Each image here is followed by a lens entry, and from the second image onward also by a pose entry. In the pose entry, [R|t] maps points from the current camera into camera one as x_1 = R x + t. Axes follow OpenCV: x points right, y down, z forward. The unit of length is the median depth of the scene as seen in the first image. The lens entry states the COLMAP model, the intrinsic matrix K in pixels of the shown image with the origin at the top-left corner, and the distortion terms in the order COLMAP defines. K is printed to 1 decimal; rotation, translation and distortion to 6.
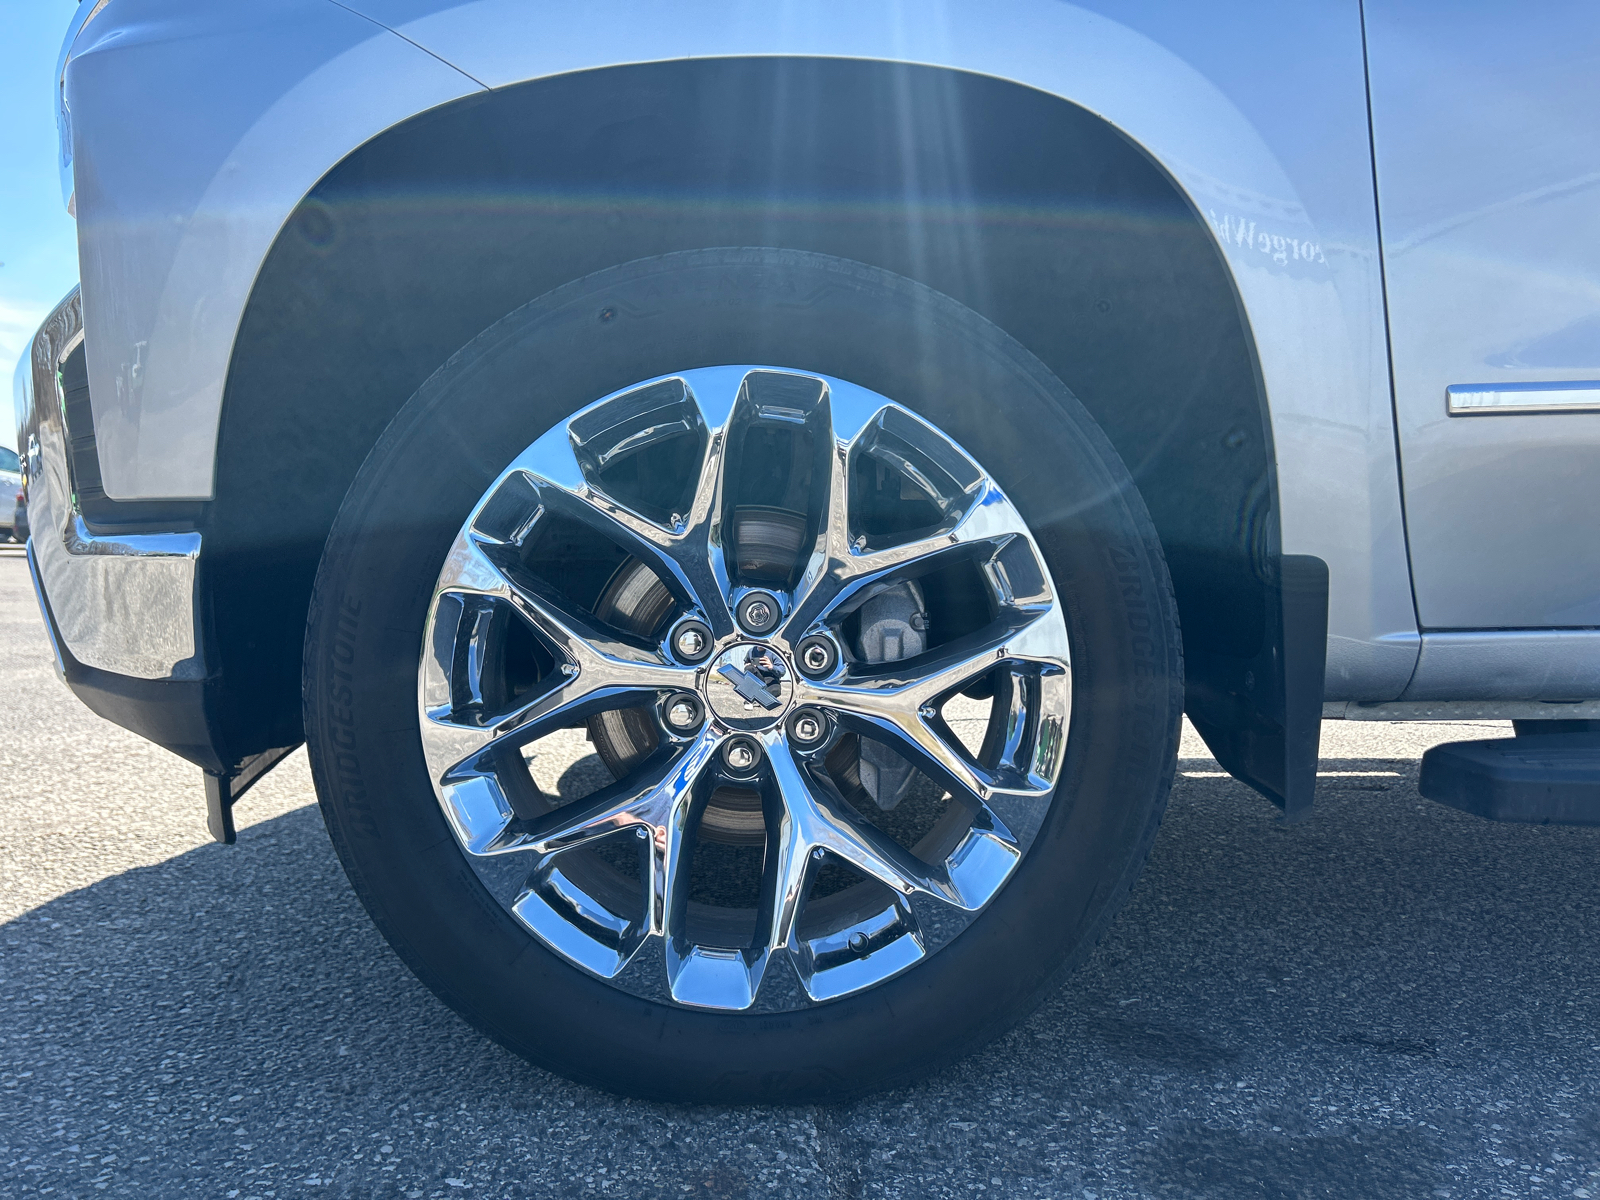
lens RADIAL K [[1206.0, 0, 811.7], [0, 1206.0, 605.6], [0, 0, 1]] dist [0.063943, -0.069623]
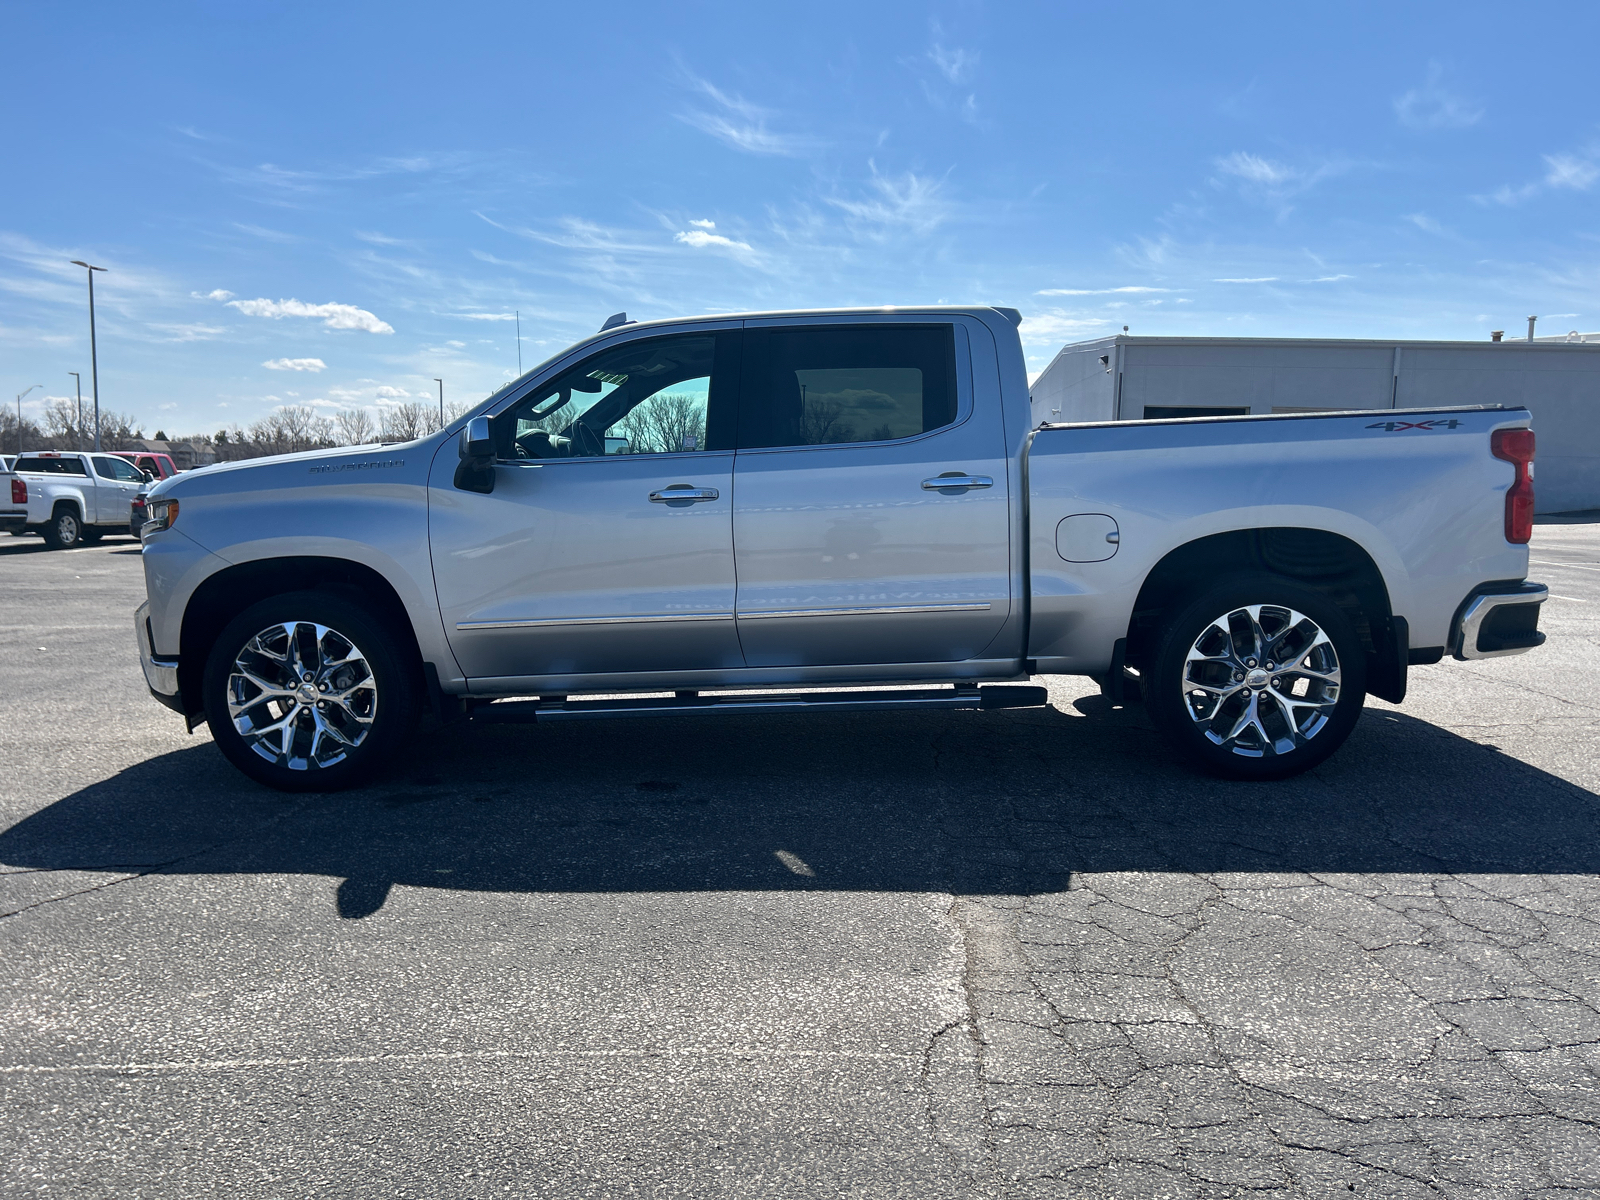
lens RADIAL K [[1206.0, 0, 796.4], [0, 1206.0, 607.3], [0, 0, 1]] dist [0.063943, -0.069623]
pose [[0.996474, -0.022698, -0.080772, 1.992590], [0.026619, 0.998502, 0.047810, -0.392019], [0.079566, -0.049791, 0.995585, -3.052004]]
